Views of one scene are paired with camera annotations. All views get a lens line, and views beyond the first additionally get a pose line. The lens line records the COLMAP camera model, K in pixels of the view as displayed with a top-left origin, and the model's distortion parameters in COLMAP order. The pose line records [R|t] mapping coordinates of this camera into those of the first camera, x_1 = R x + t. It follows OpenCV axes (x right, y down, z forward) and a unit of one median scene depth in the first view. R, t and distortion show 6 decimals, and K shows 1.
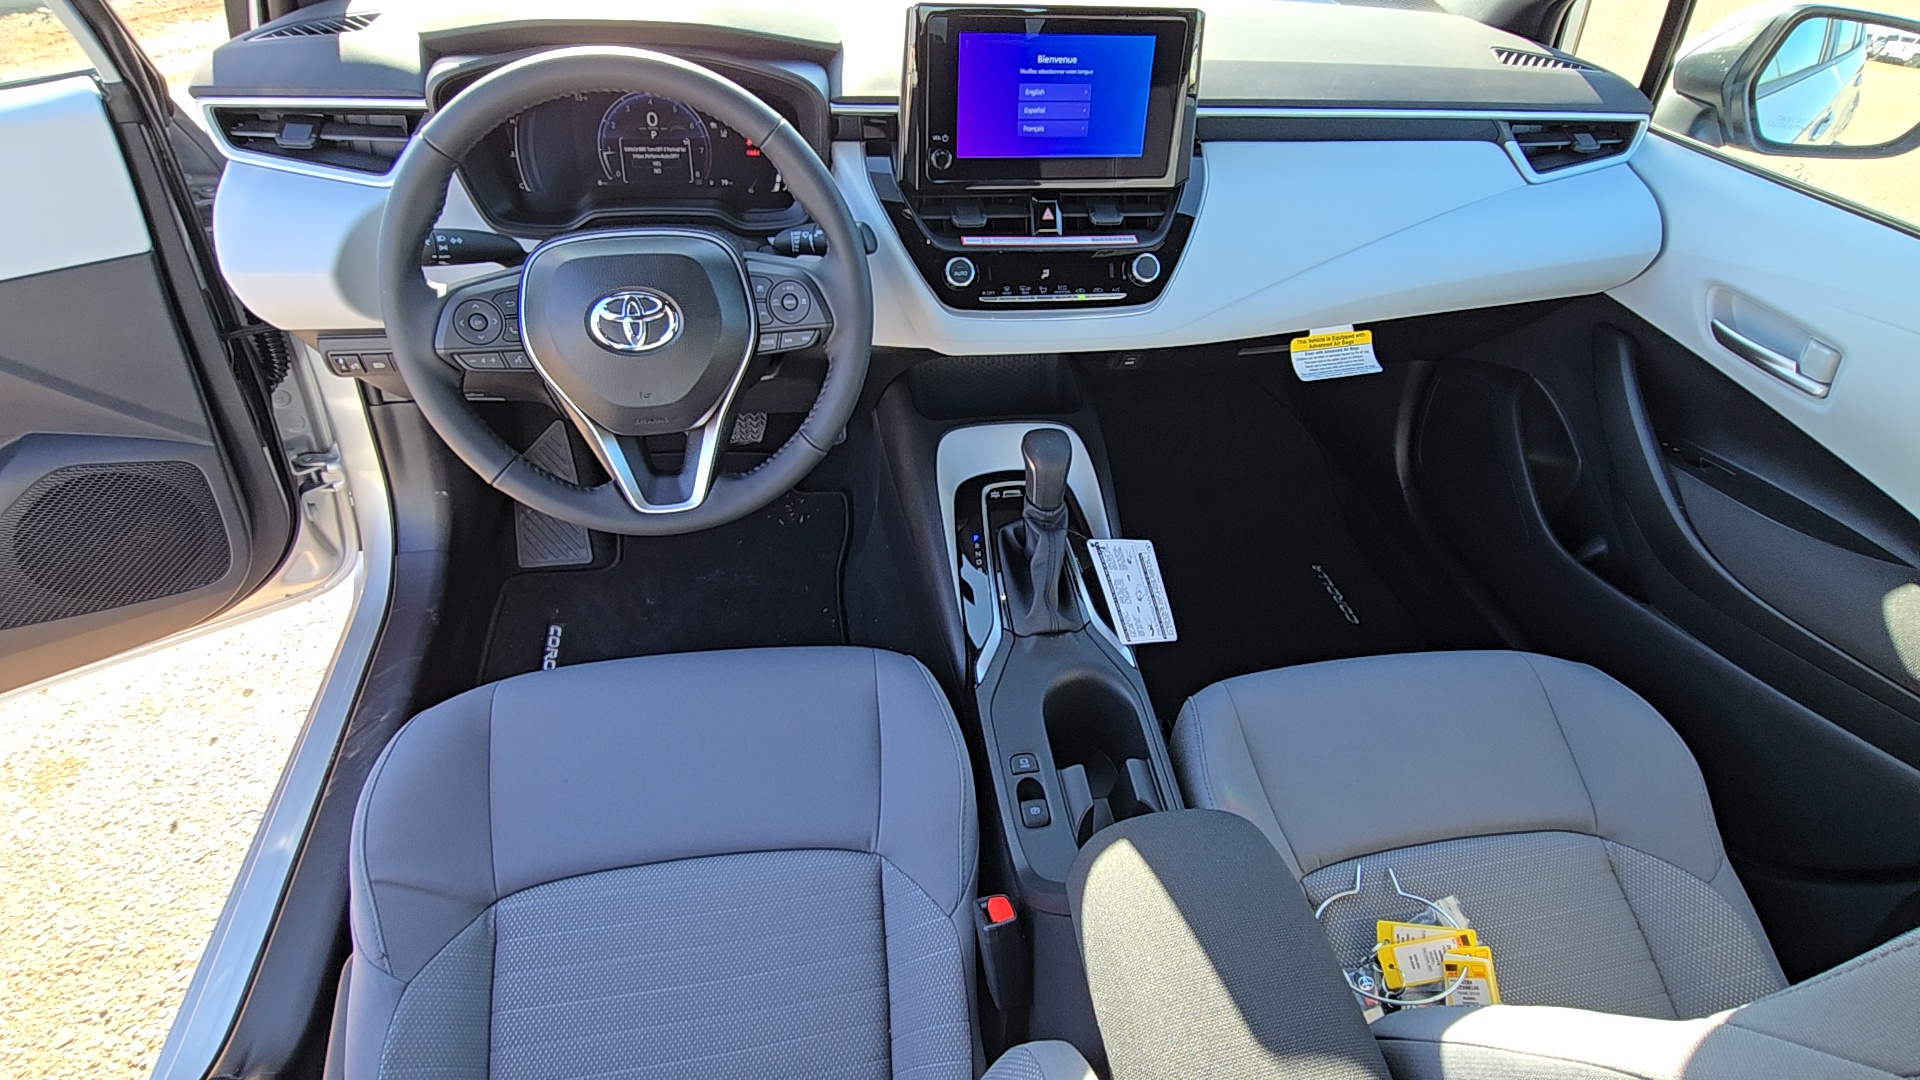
lens RADIAL K [[973.3, 0, 968.2], [0, 973.3, 535.4], [0, 0, 1]] dist [0.004597, -0.000499]
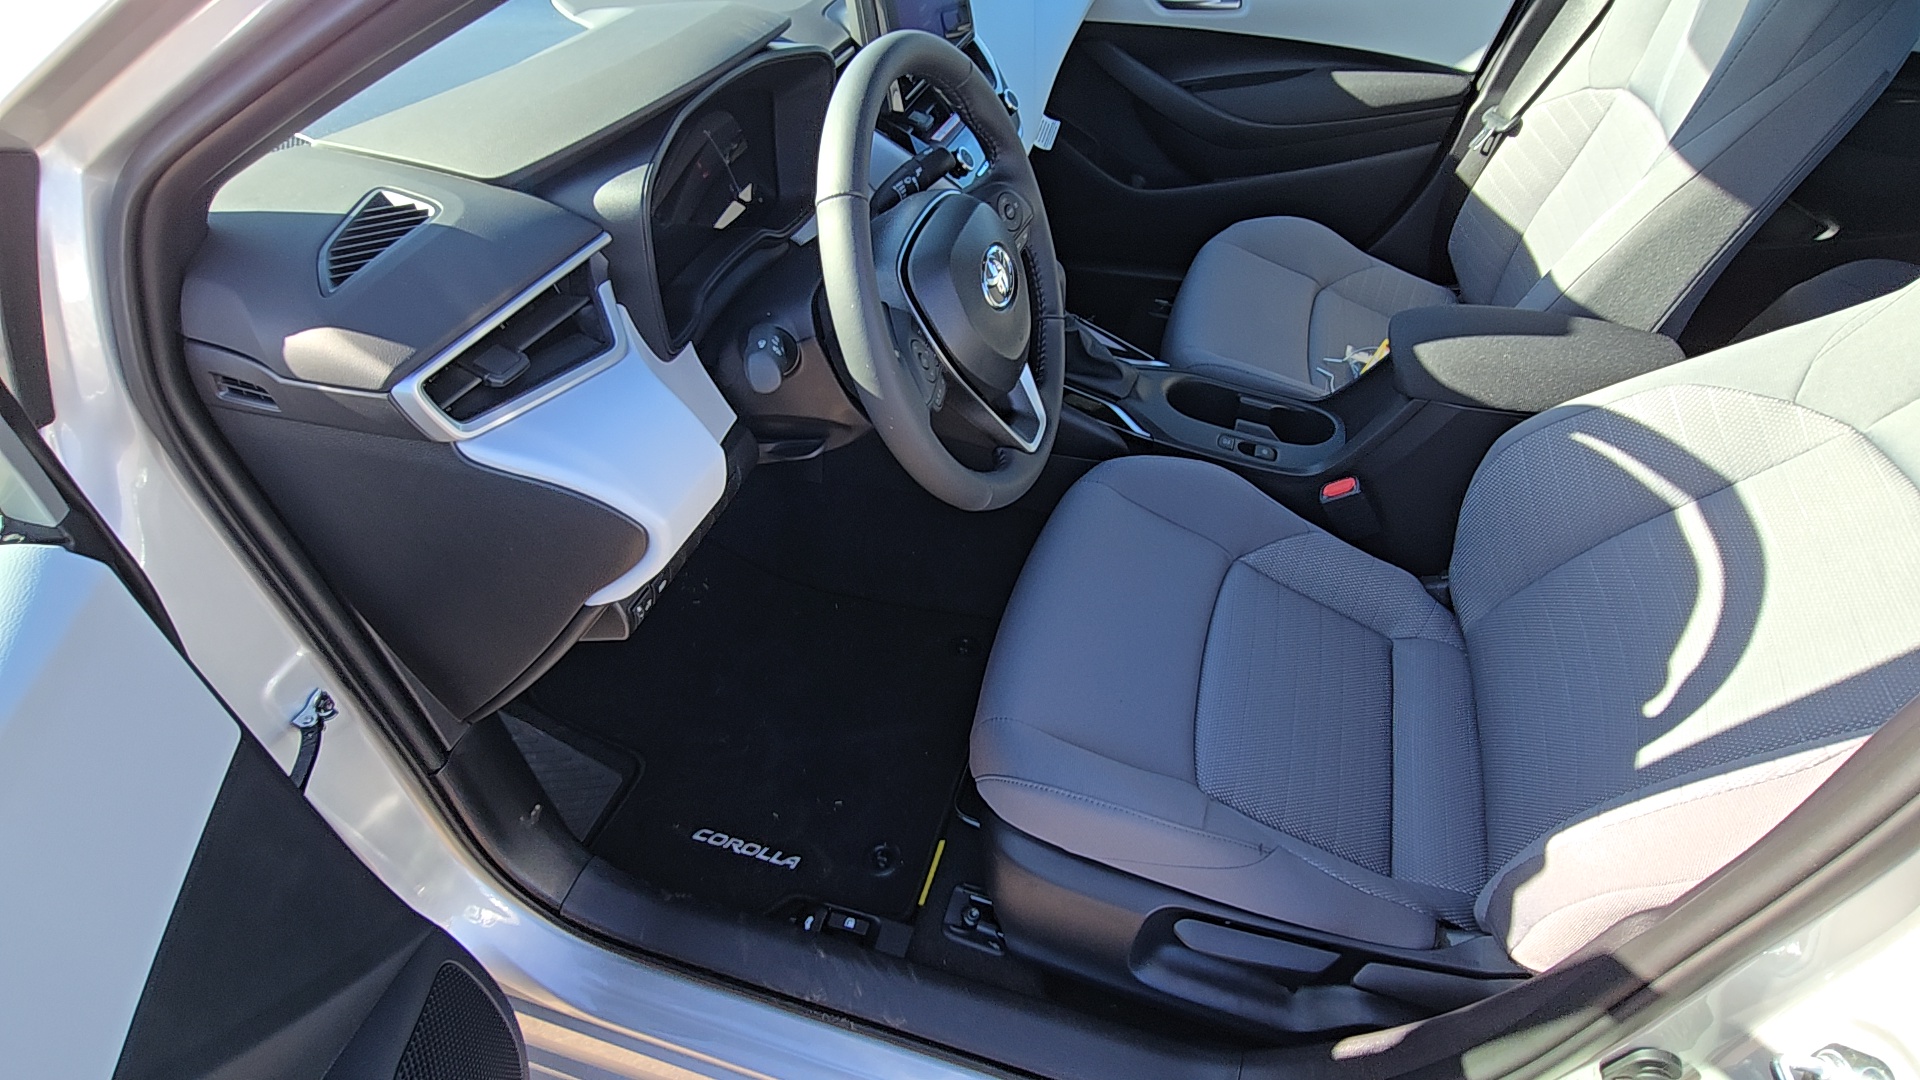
lens RADIAL K [[973.3, 0, 955.4], [0, 973.3, 547.0], [0, 0, 1]] dist [0.004597, -0.000499]
pose [[0.455289, -0.659291, 0.598370, -0.974272], [0.624128, 0.715626, 0.313598, -0.304951], [-0.634961, 0.230682, 0.737299, 0.267810]]
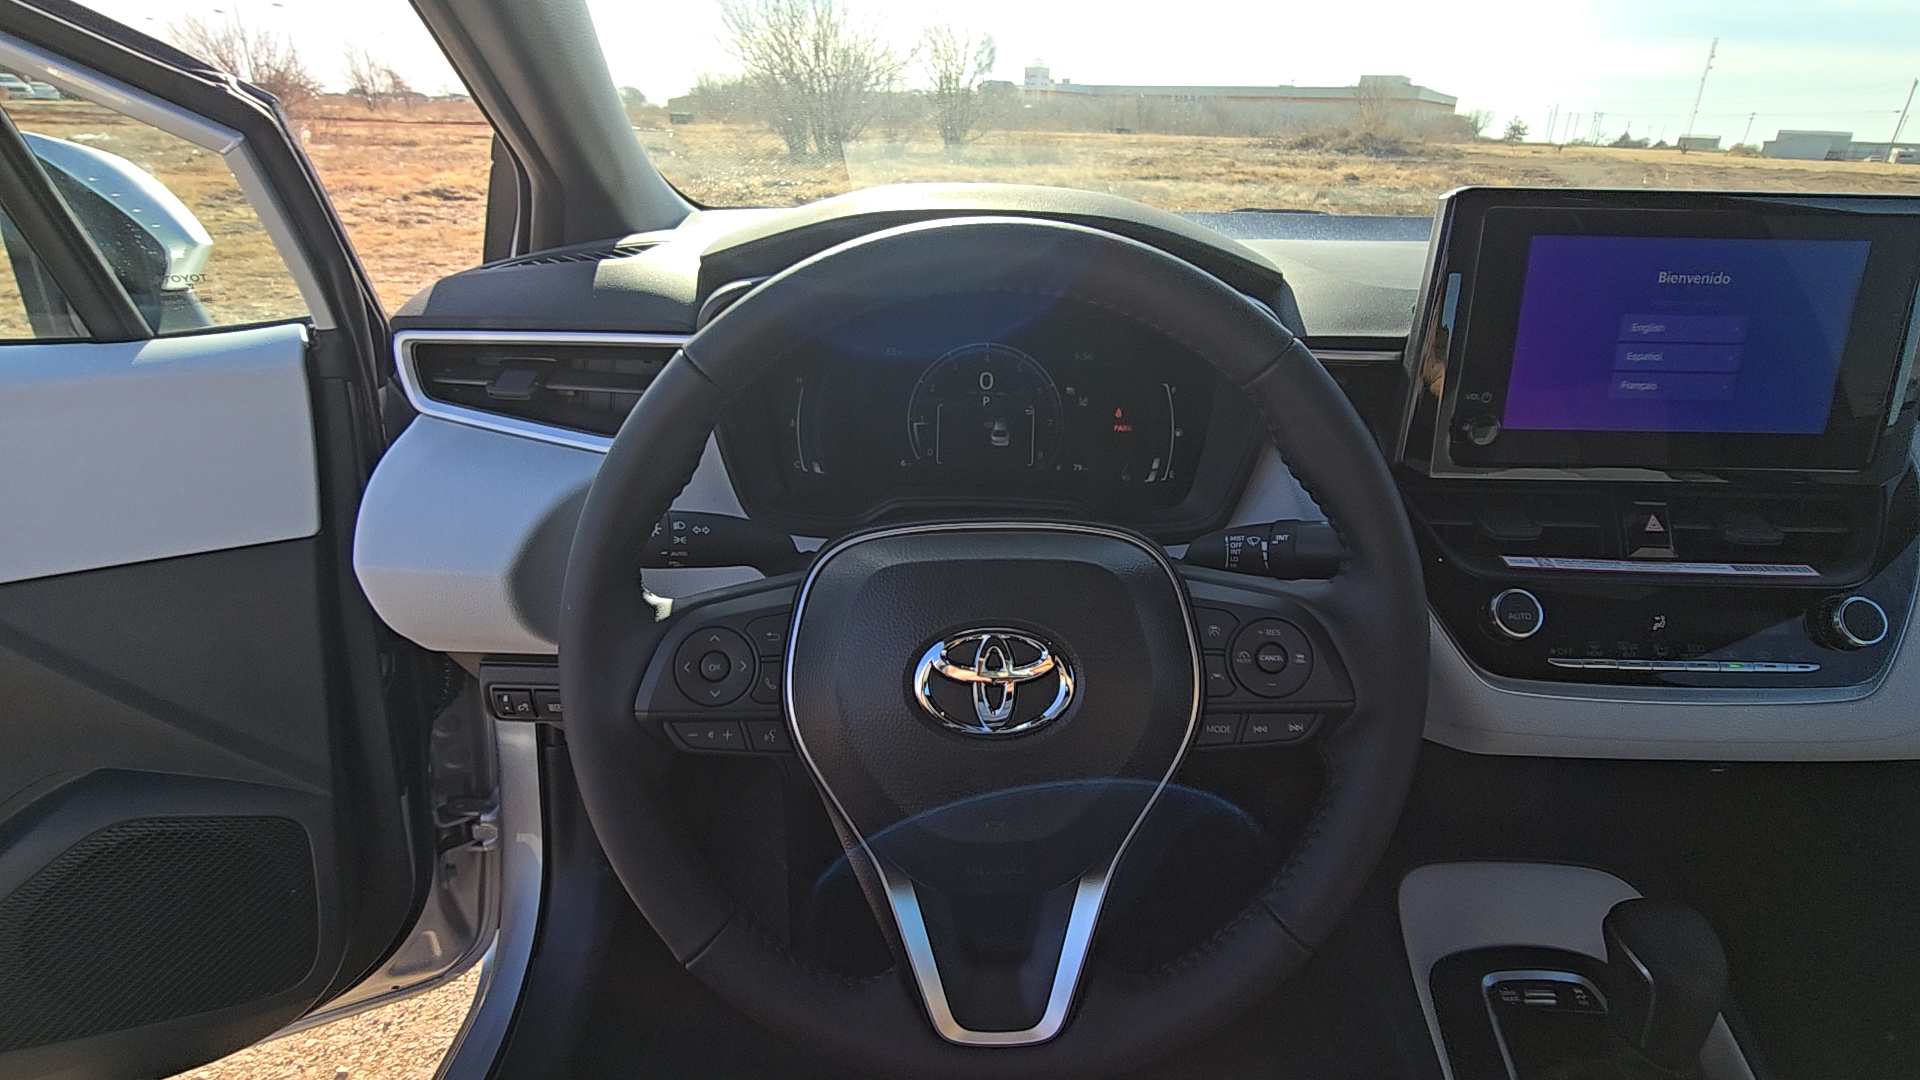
lens RADIAL K [[973.3, 0, 978.7], [0, 973.3, 541.1], [0, 0, 1]] dist [0.004597, -0.000499]
pose [[0.984511, 0.034248, -0.171943, -0.215826], [-0.086056, 0.948859, -0.303745, -0.108198], [0.152747, 0.313837, 0.937110, 0.395744]]
